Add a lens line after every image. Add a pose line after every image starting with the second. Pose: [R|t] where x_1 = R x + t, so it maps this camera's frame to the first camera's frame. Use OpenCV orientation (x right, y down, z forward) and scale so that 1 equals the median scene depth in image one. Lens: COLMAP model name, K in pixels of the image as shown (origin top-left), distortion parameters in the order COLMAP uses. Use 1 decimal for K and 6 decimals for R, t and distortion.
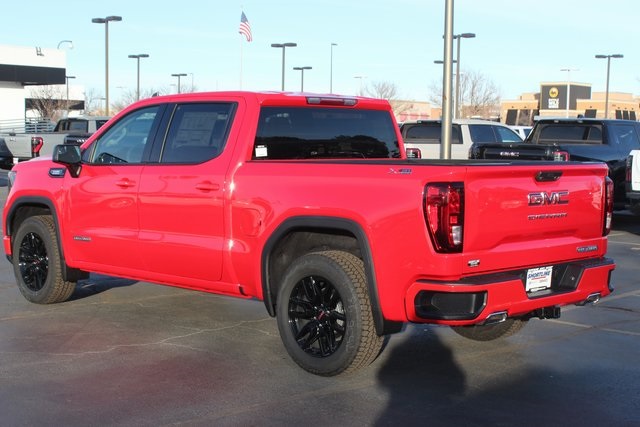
lens RADIAL K [[1085.2, 0, 320.0], [0, 1085.2, 213.5], [0, 0, 1]] dist [-0.007004, -0.052498]
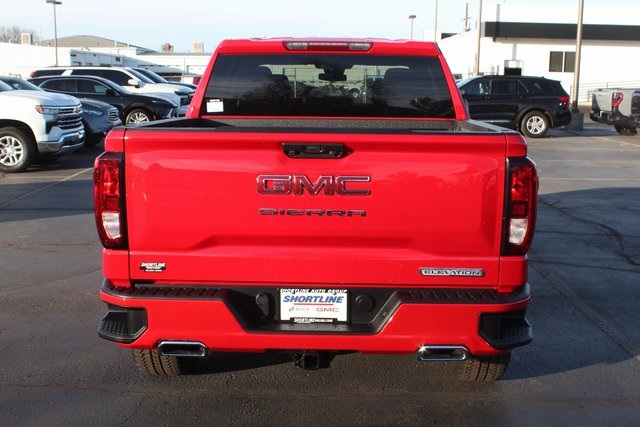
lens RADIAL K [[874.8, 0, 320.0], [0, 874.8, 213.5], [0, 0, 1]] dist [-0.028398, -0.021821]
pose [[0.678706, 0.103682, -0.727054, 0.579441], [-0.054957, 0.994379, 0.090502, -0.043425], [0.732351, -0.021468, 0.680589, 0.635728]]
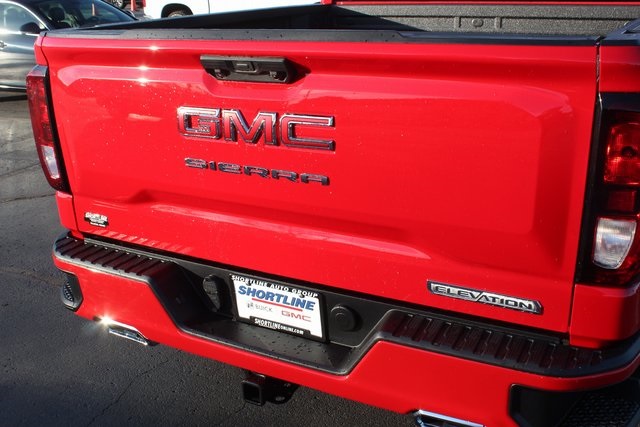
lens RADIAL K [[683.7, 0, 320.0], [0, 683.7, 213.5], [0, 0, 1]] dist [-0.063230, -0.004024]
pose [[0.269505, 0.303524, -0.913915, 0.440372], [-0.032739, 0.951369, 0.306309, -0.058863], [0.962442, -0.052632, 0.266336, 0.936424]]
